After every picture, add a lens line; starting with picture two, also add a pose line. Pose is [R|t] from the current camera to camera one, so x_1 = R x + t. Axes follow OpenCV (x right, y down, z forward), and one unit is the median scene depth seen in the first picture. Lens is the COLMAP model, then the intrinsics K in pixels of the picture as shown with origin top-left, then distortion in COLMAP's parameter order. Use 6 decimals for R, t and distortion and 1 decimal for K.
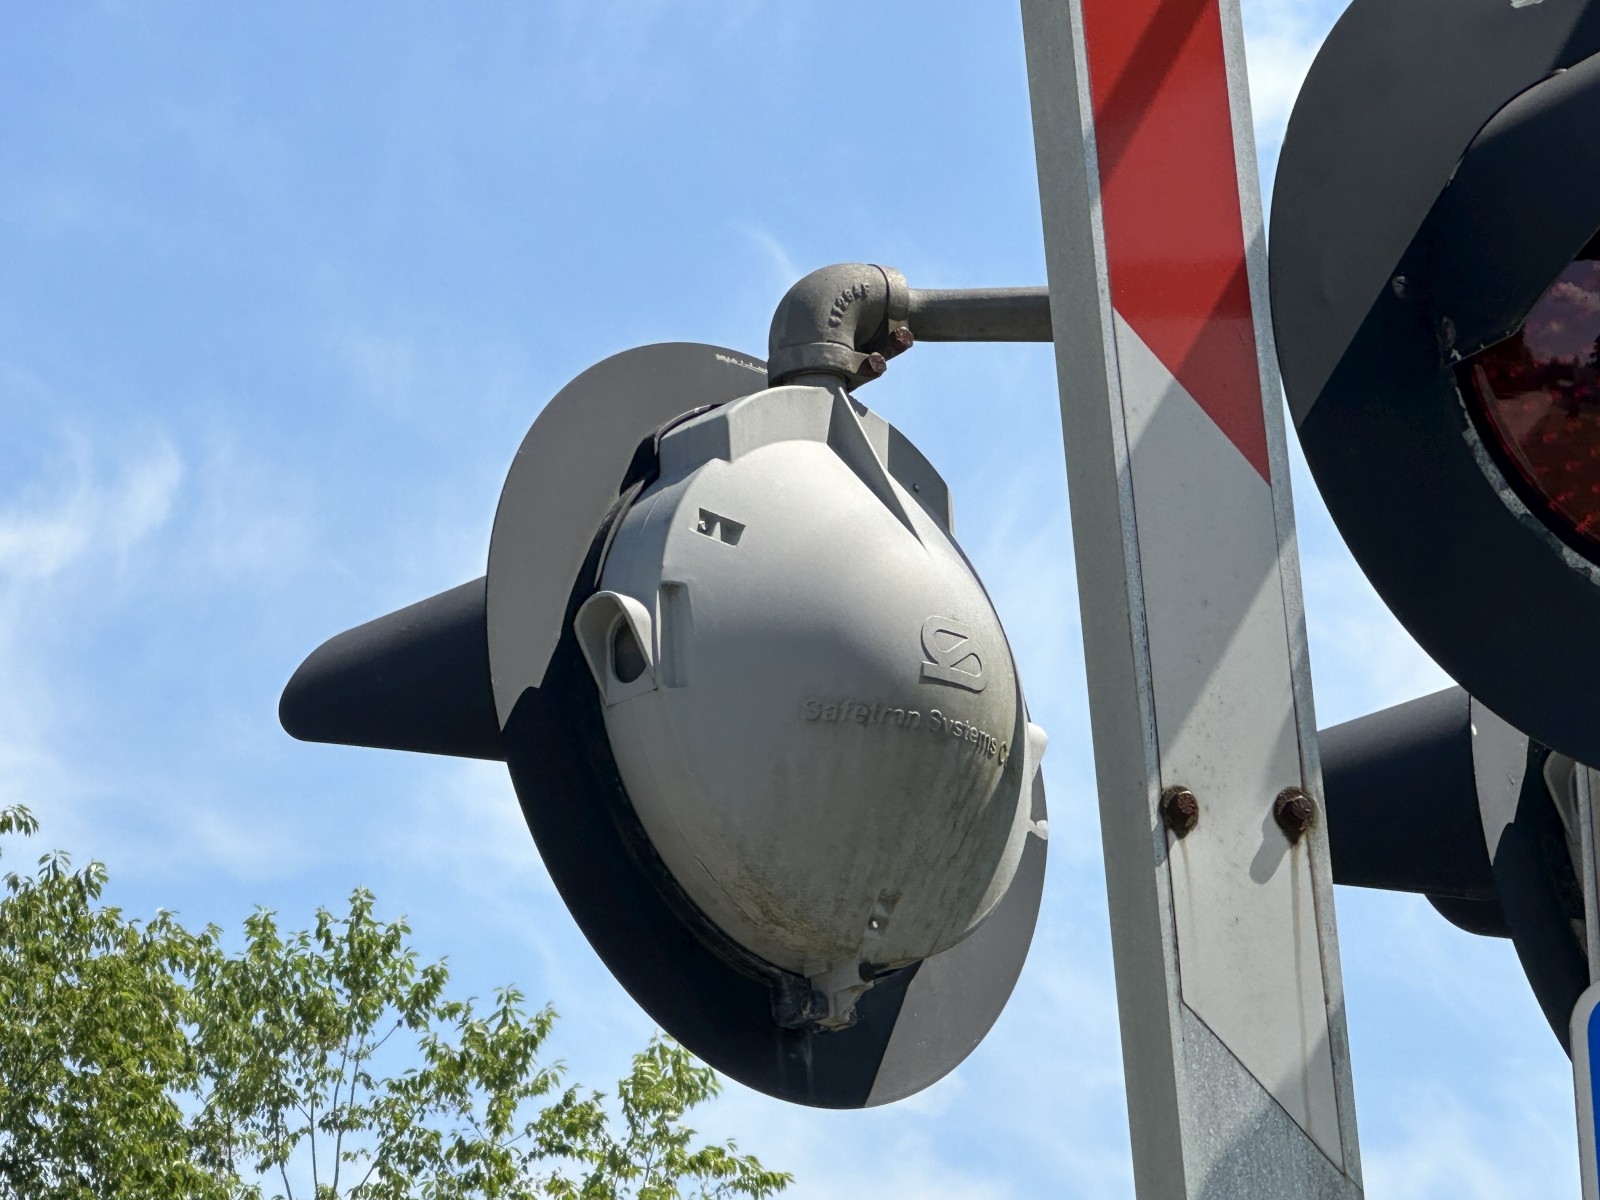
lens RADIAL K [[7138.5, 0, 795.4], [0, 7138.5, 600.2], [0, 0, 1]] dist [0.214859, 0.000000]
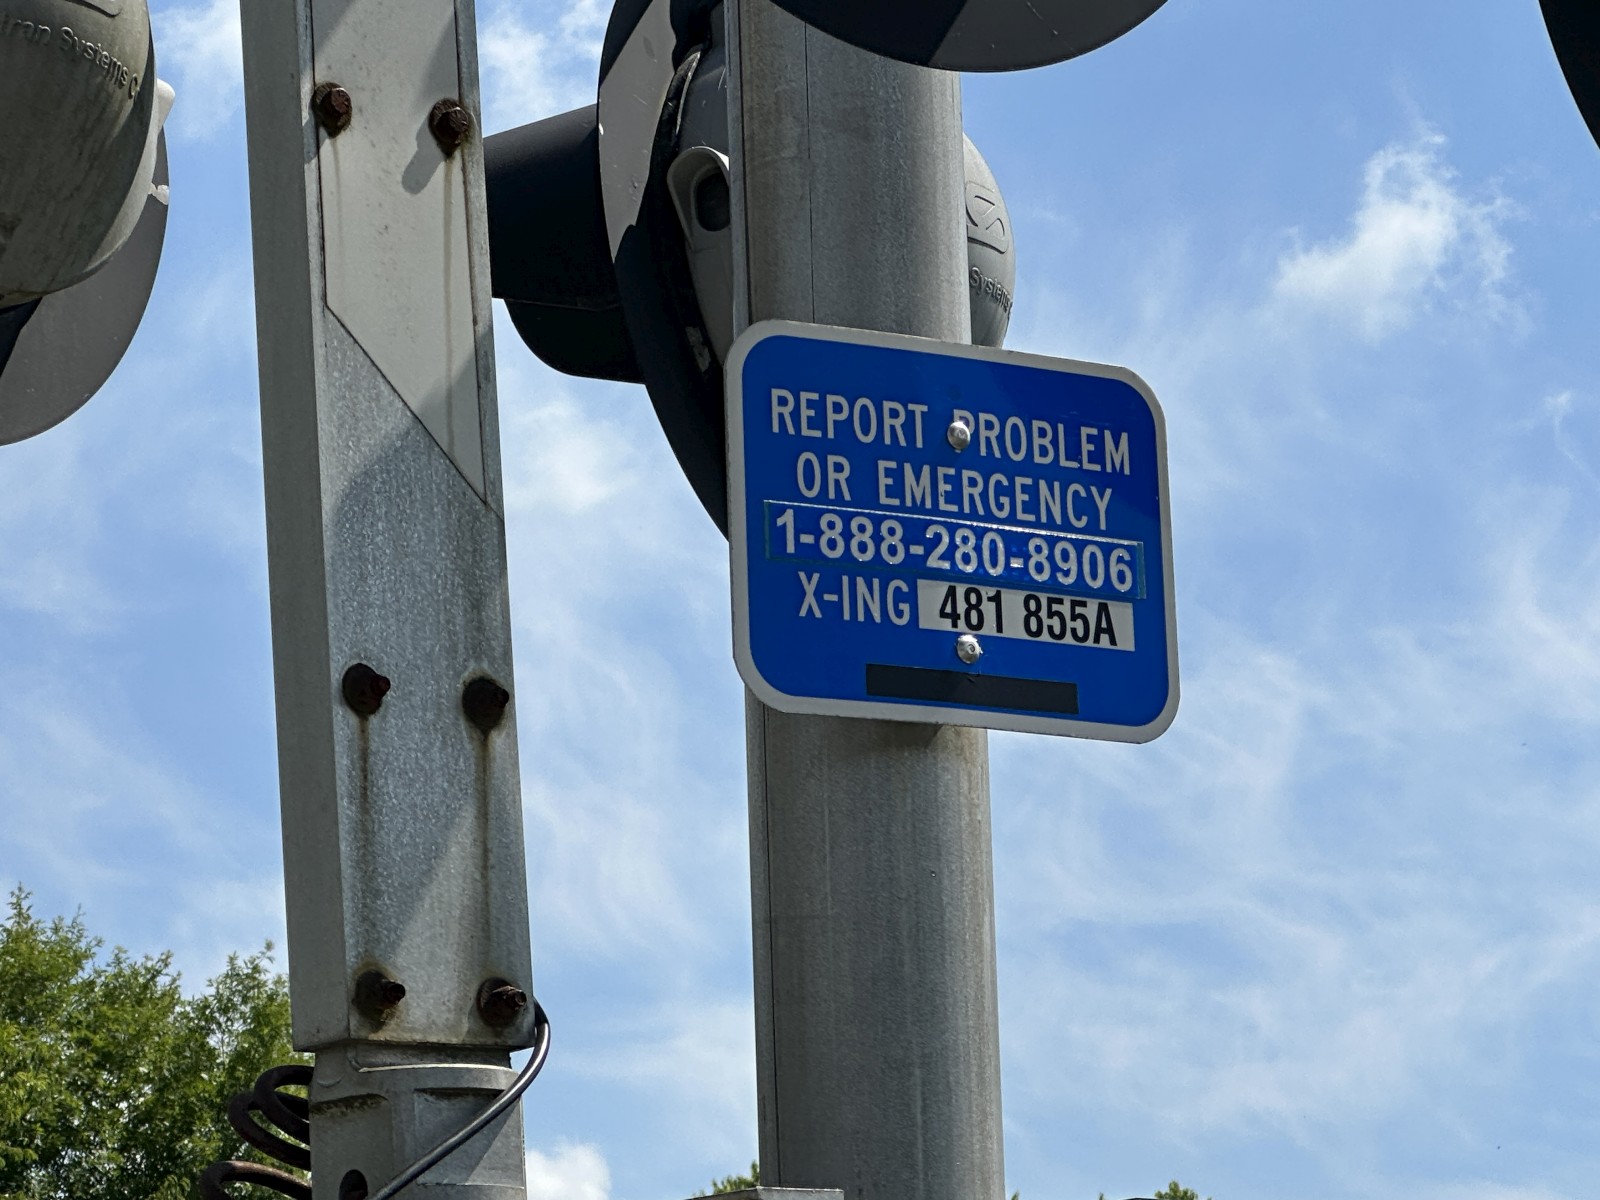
lens RADIAL K [[5604.6, 0, 799.5], [0, 5604.6, 598.7], [0, 0, 1]] dist [-0.018249, 0.000000]
pose [[0.984362, 0.049034, 0.169194, -0.007281], [-0.052756, 0.998453, 0.017572, 0.077216], [-0.168071, -0.026223, 0.985426, 0.259109]]
